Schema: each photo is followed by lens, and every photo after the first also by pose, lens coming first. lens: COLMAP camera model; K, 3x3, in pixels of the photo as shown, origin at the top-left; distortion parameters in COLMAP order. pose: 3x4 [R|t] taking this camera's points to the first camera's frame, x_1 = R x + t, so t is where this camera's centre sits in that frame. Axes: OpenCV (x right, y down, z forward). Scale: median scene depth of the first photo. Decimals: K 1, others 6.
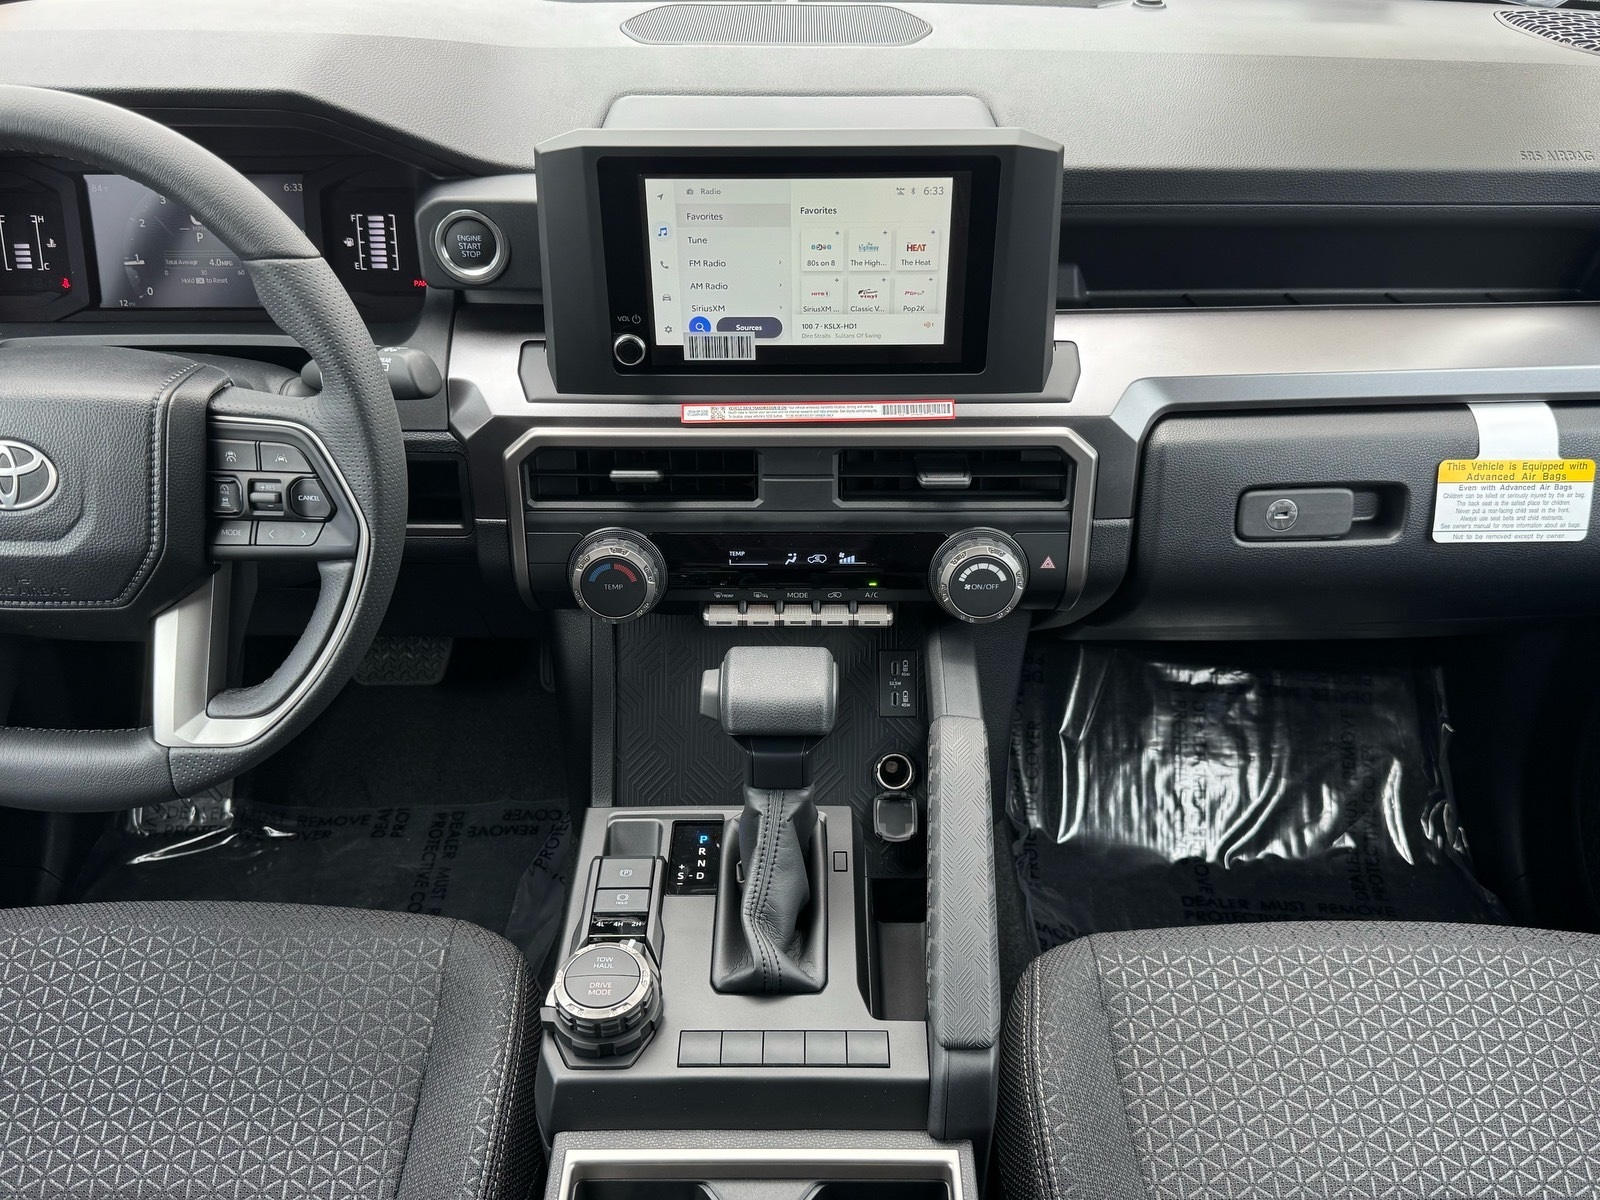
lens RADIAL K [[1405.9, 0, 804.4], [0, 1405.9, 608.4], [0, 0, 1]] dist [0.144079, -0.298530]
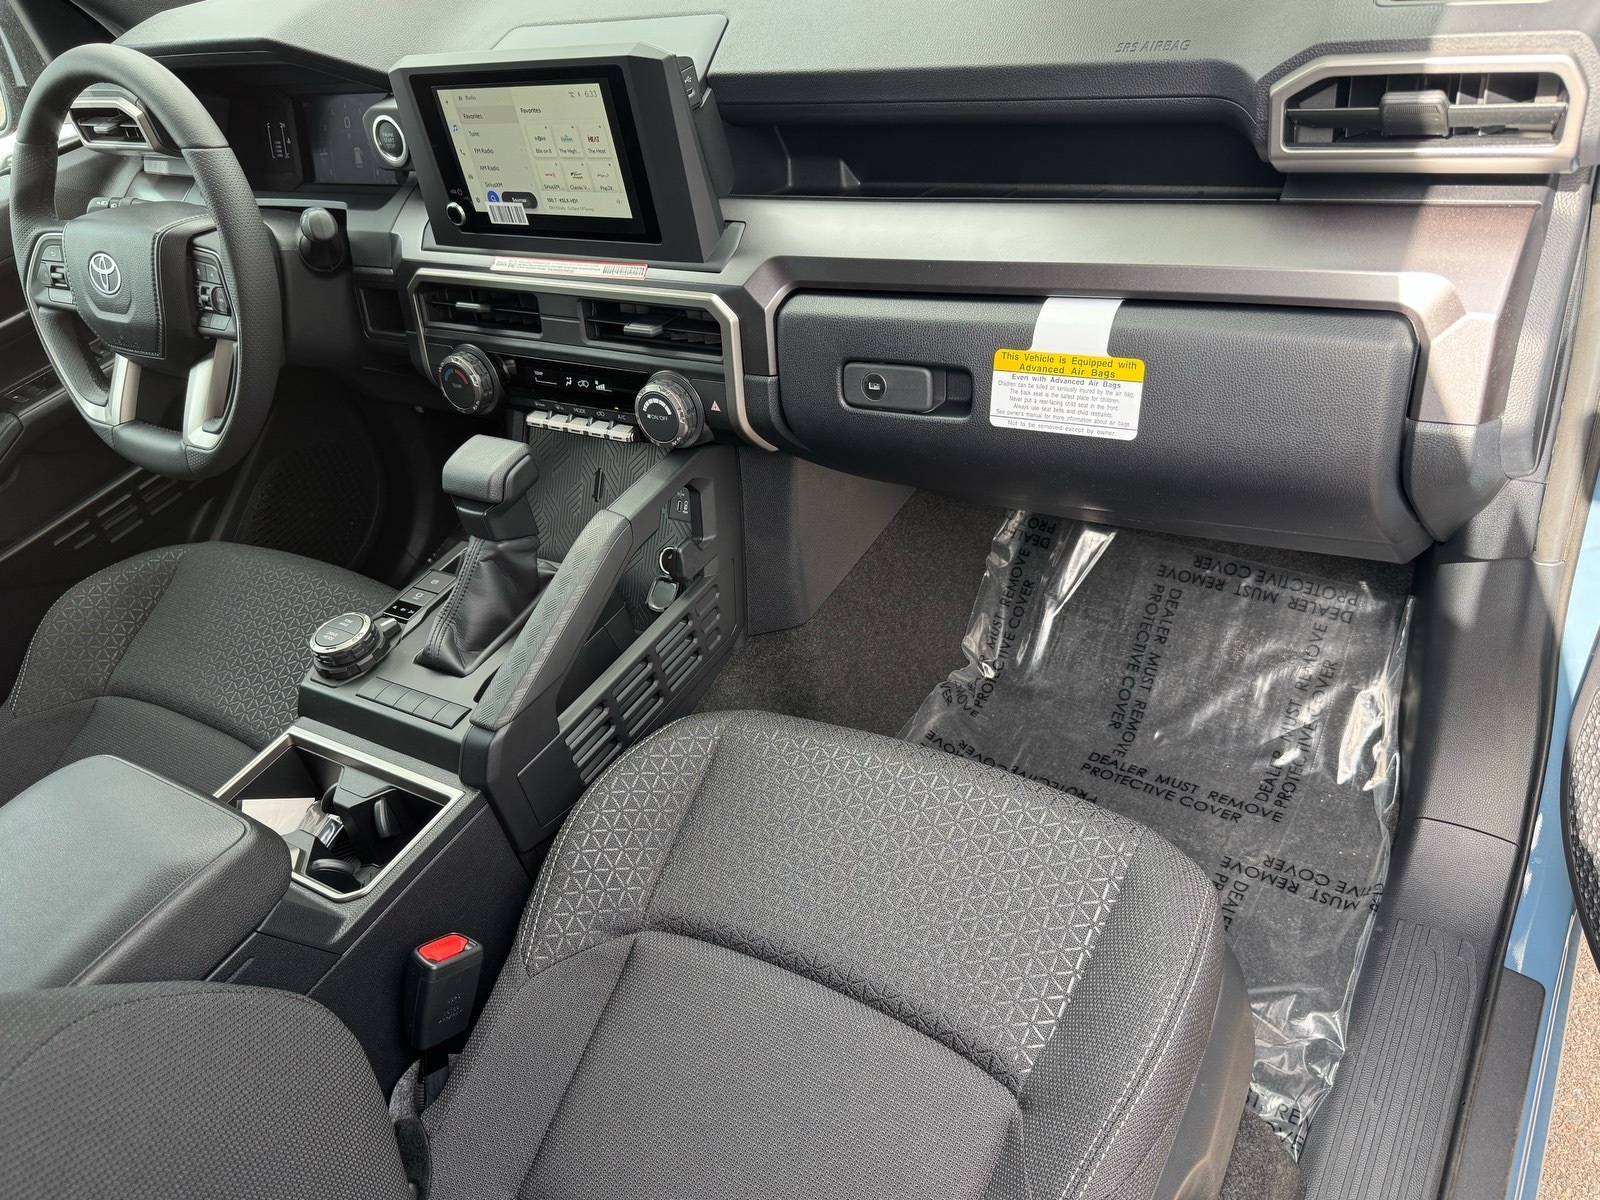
lens RADIAL K [[1227.7, 0, 808.8], [0, 1227.7, 607.2], [0, 0, 1]] dist [0.153705, -0.248058]
pose [[0.829365, 0.194370, -0.523807, 0.865123], [-0.138145, 0.979765, 0.144832, -0.027955], [0.541359, -0.047757, 0.839434, 0.124748]]
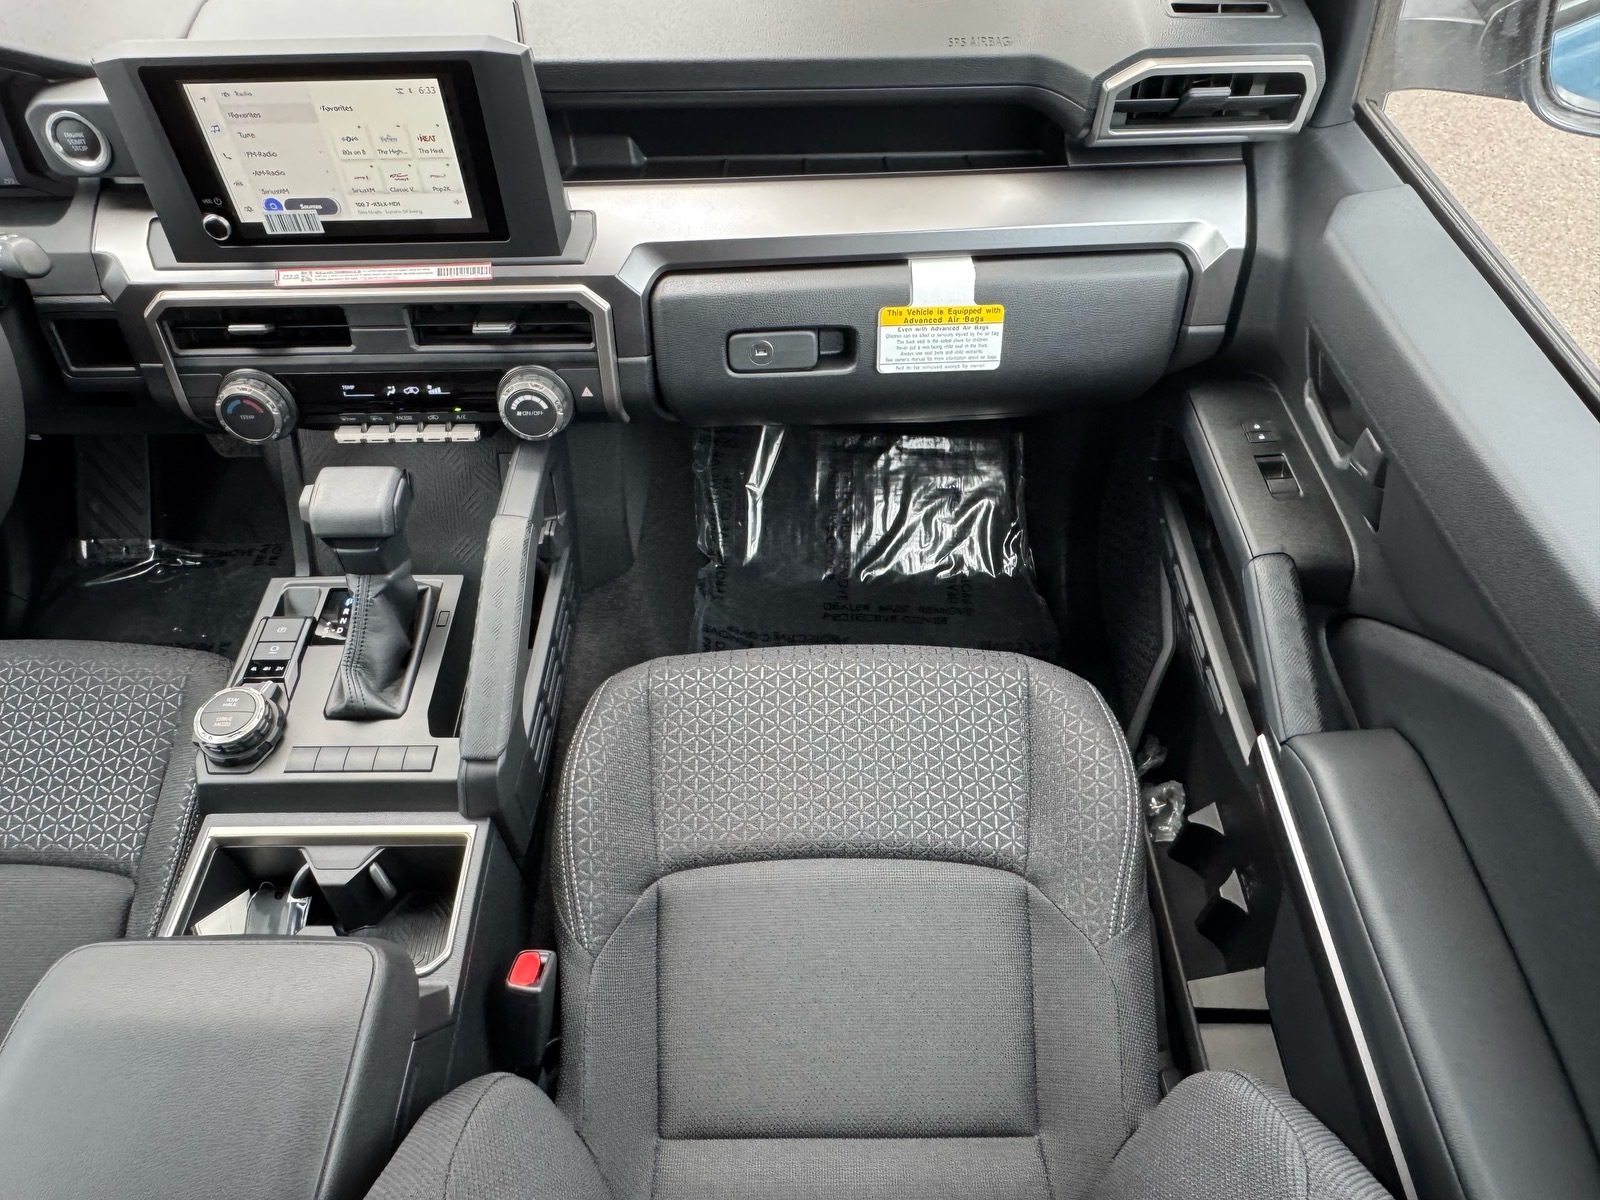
lens RADIAL K [[1019.5, 0, 787.7], [0, 1019.5, 603.2], [0, 0, 1]] dist [-0.006267, 0.002599]
pose [[0.999856, -0.010037, -0.013685, 0.374132], [0.013212, 0.966474, 0.256424, -0.083797], [0.010653, -0.256568, 0.966467, 0.056146]]
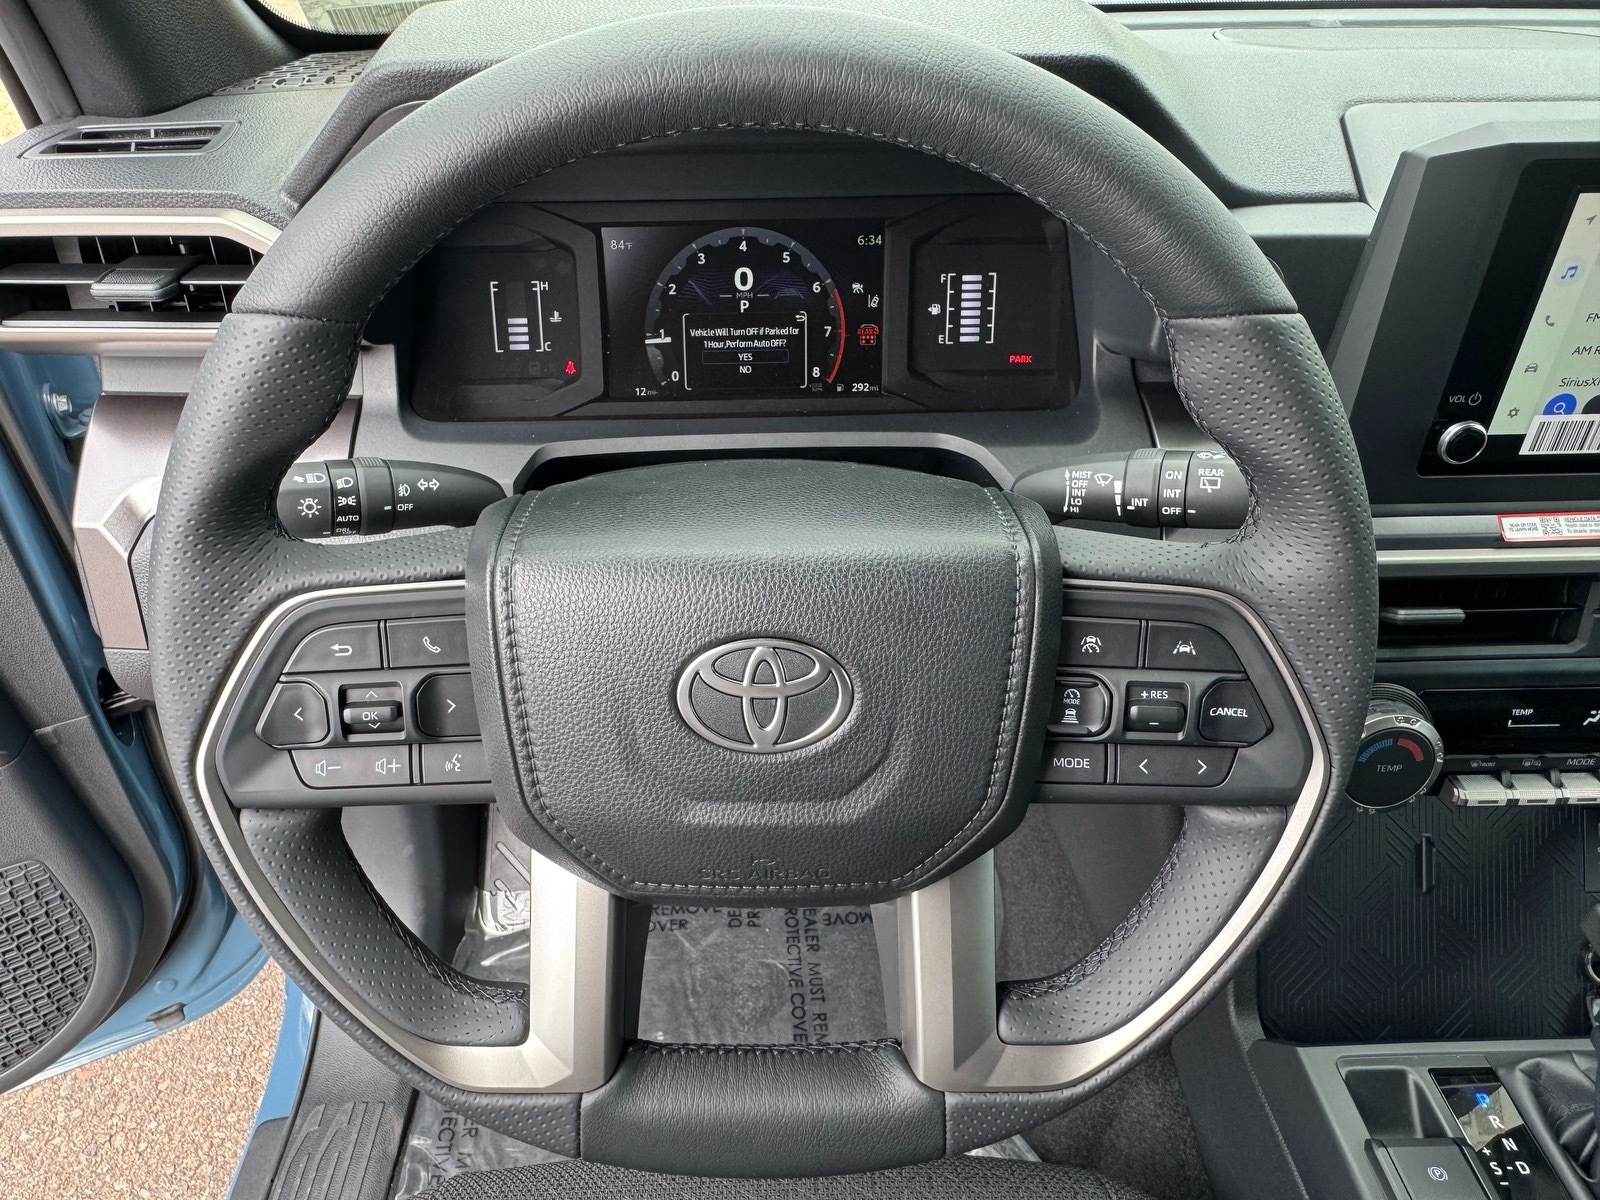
lens RADIAL K [[1018.5, 0, 748.3], [0, 1018.5, 600.0], [0, 0, 1]] dist [-0.003910, 0.000188]
pose [[0.999830, -0.018358, -0.001817, -0.462752], [0.018363, 0.999828, 0.002693, -0.109425], [0.001767, -0.002725, 0.999995, 0.480584]]
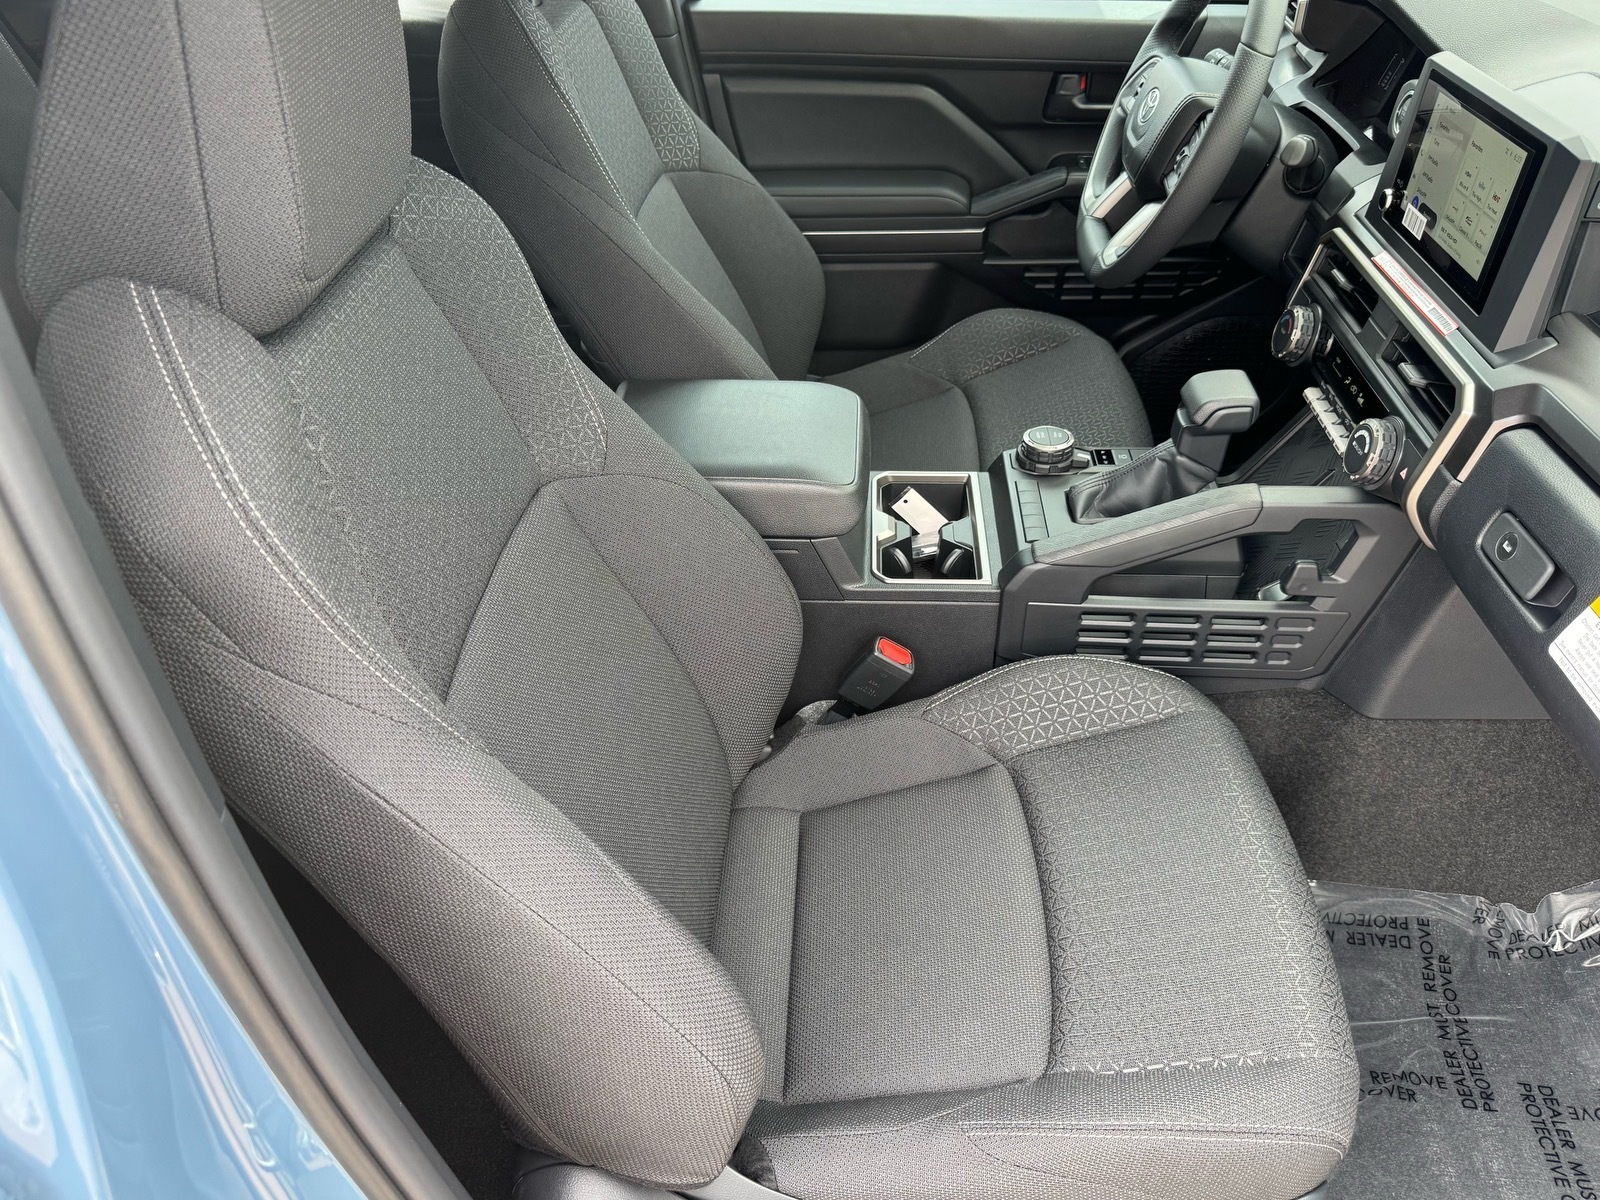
lens RADIAL K [[1227.7, 0, 808.8], [0, 1227.7, 607.2], [0, 0, 1]] dist [0.153705, -0.248058]
pose [[-0.040766, 0.594833, -0.802815, 1.182035], [-0.579058, 0.640729, 0.504141, -0.215593], [0.814267, 0.485428, 0.318322, 0.282219]]
